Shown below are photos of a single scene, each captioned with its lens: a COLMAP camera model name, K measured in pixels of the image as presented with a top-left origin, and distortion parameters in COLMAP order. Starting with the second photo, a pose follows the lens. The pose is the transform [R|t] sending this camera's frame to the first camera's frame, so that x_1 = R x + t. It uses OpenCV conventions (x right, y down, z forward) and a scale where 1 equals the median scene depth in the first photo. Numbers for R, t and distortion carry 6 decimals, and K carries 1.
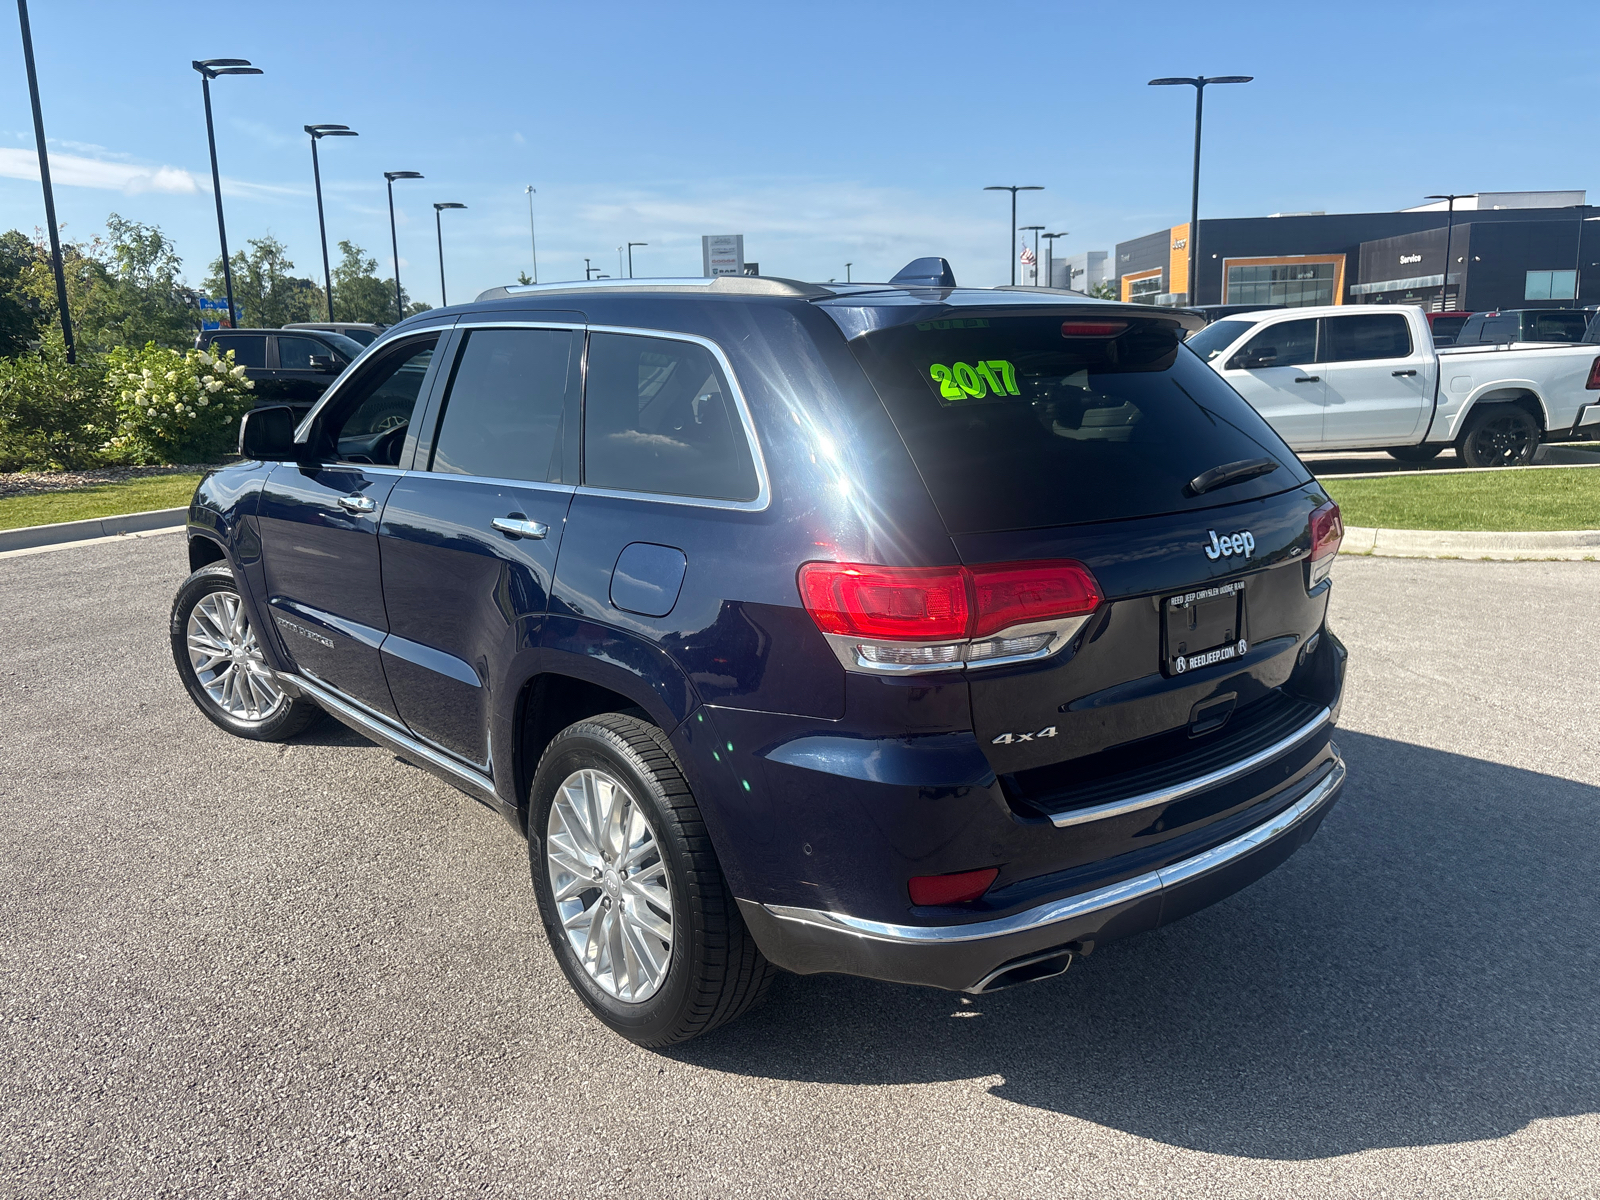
lens RADIAL K [[1227.2, 0, 778.9], [0, 1227.2, 608.0], [0, 0, 1]] dist [0.040440, -0.026857]
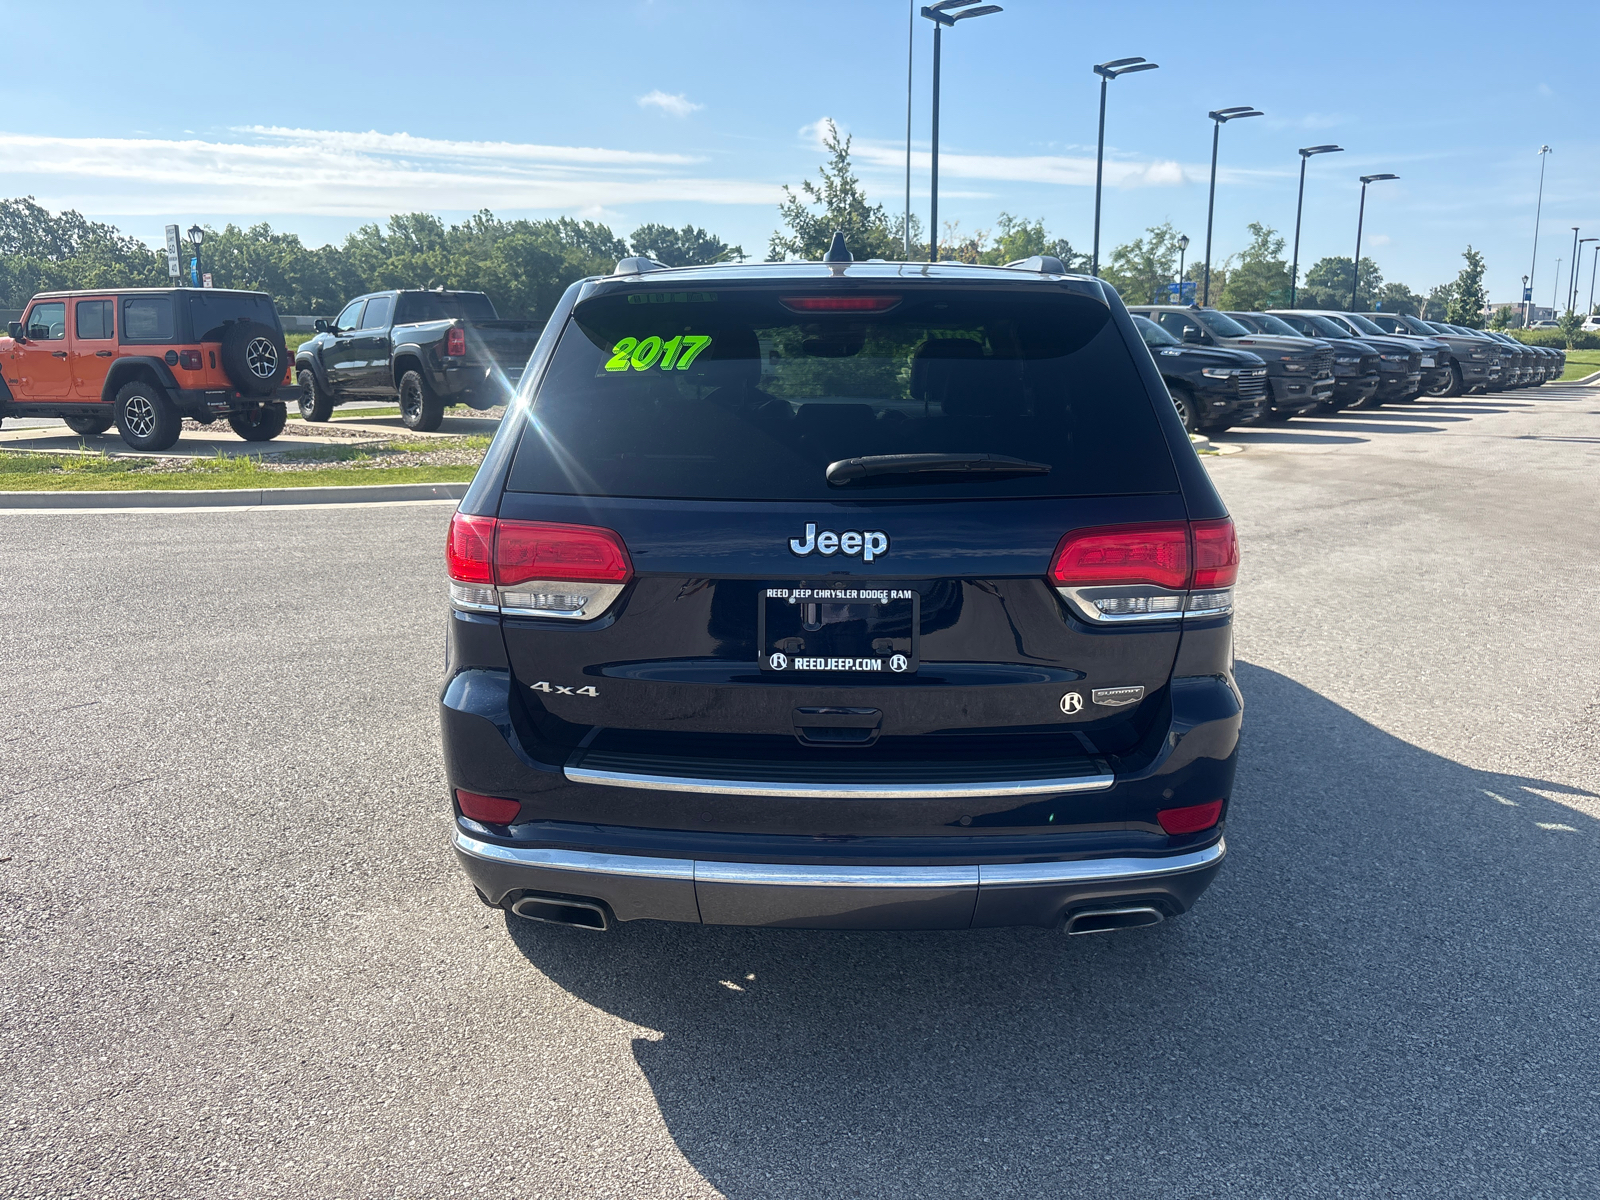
lens RADIAL K [[1227.2, 0, 787.2], [0, 1227.2, 594.2], [0, 0, 1]] dist [0.040440, -0.026857]
pose [[0.736718, 0.148901, -0.659602, 0.109736], [-0.147241, 0.987373, 0.058439, -0.007111], [0.659974, 0.054067, 0.749340, 0.035313]]
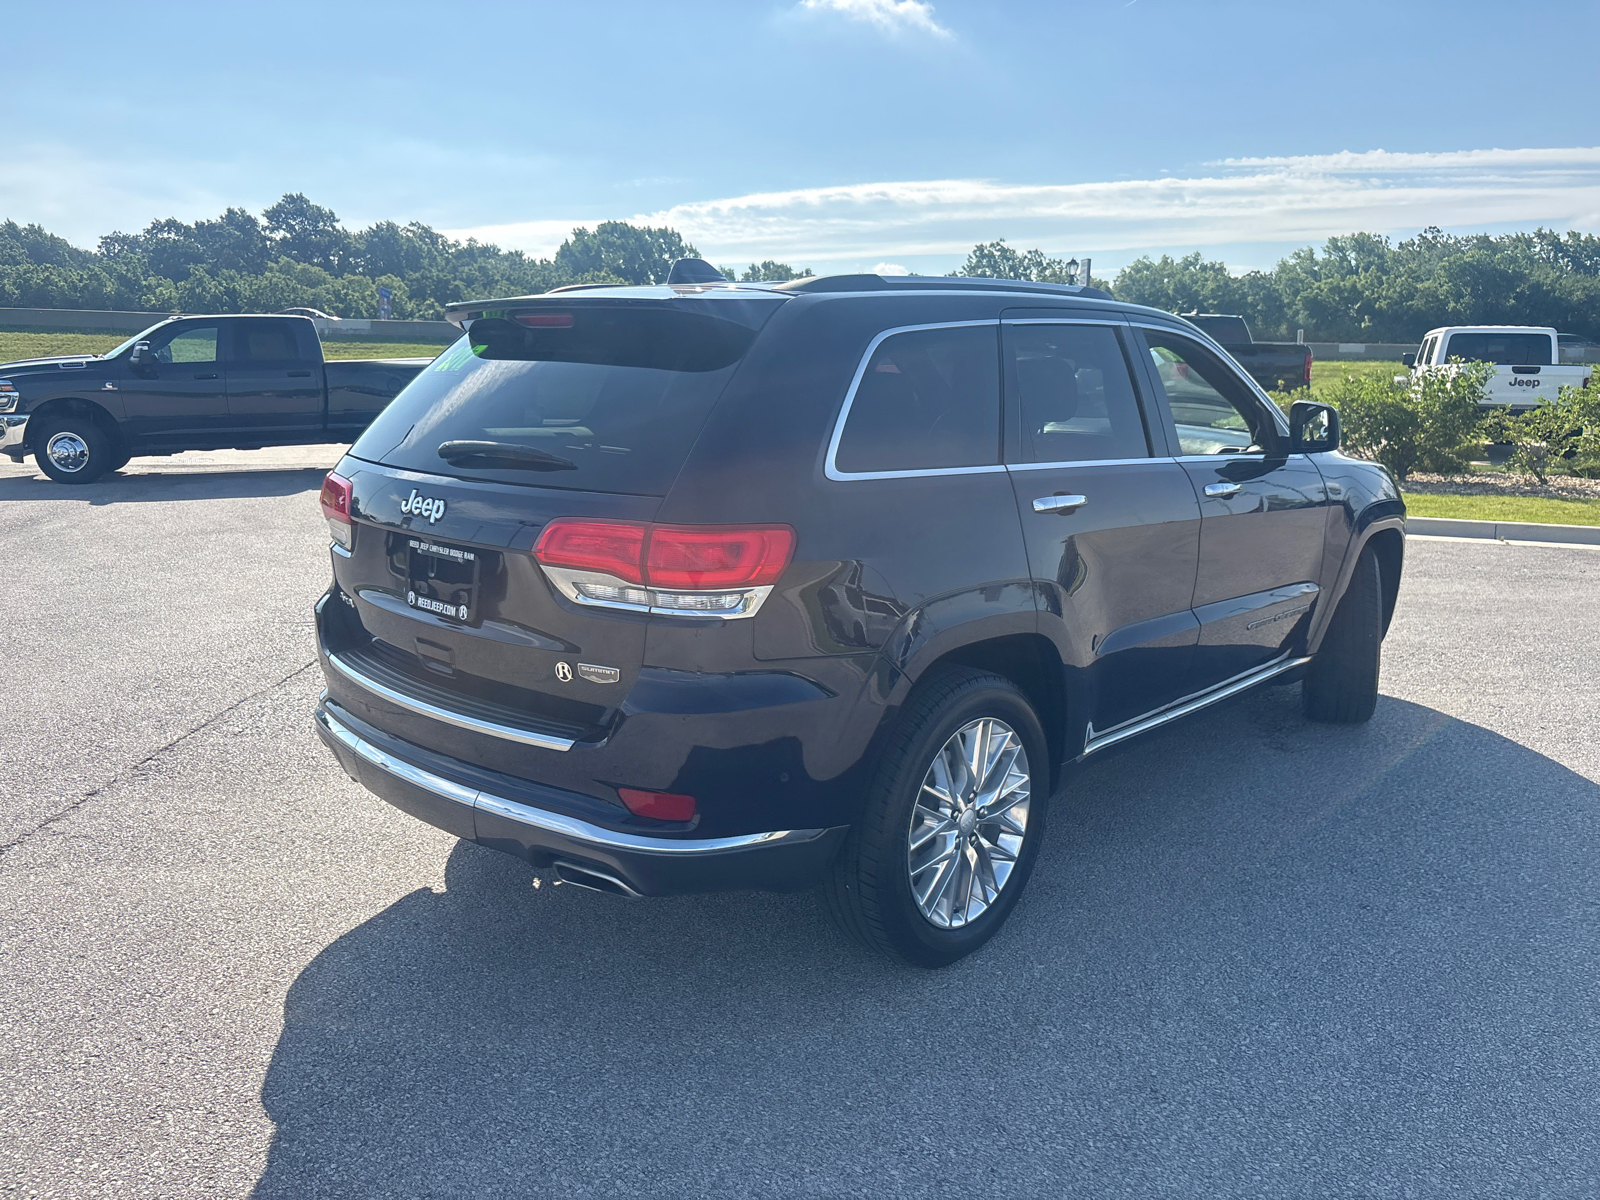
lens RADIAL K [[1227.2, 0, 771.1], [0, 1227.2, 589.8], [0, 0, 1]] dist [0.040440, -0.026857]
pose [[0.107126, 0.199685, -0.973987, 0.178338], [-0.223647, 0.959358, 0.172087, -0.028683], [0.968765, 0.199394, 0.147431, 0.135627]]
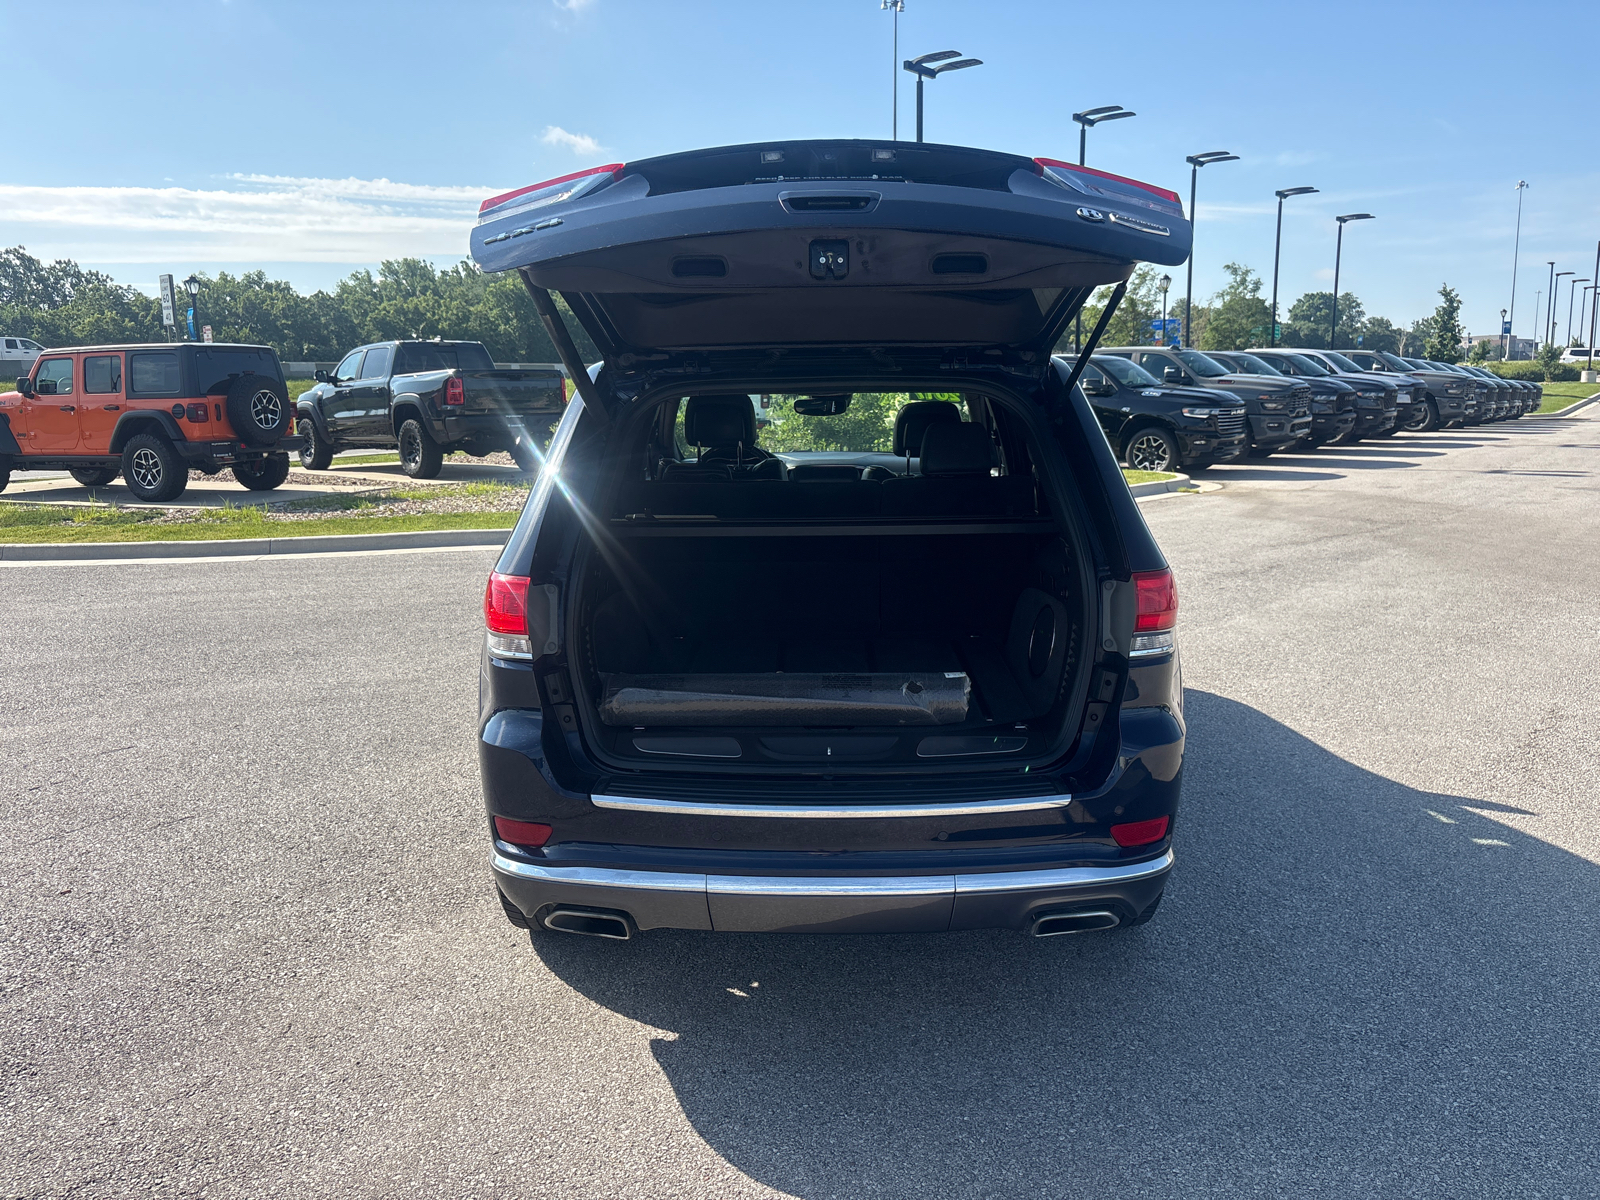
lens RADIAL K [[1227.2, 0, 786.4], [0, 1227.2, 615.0], [0, 0, 1]] dist [0.040440, -0.026857]
pose [[0.744823, 0.129571, -0.654561, 0.119209], [-0.134871, 0.989952, 0.042493, -0.008596], [0.653490, 0.056631, 0.754814, 0.022837]]
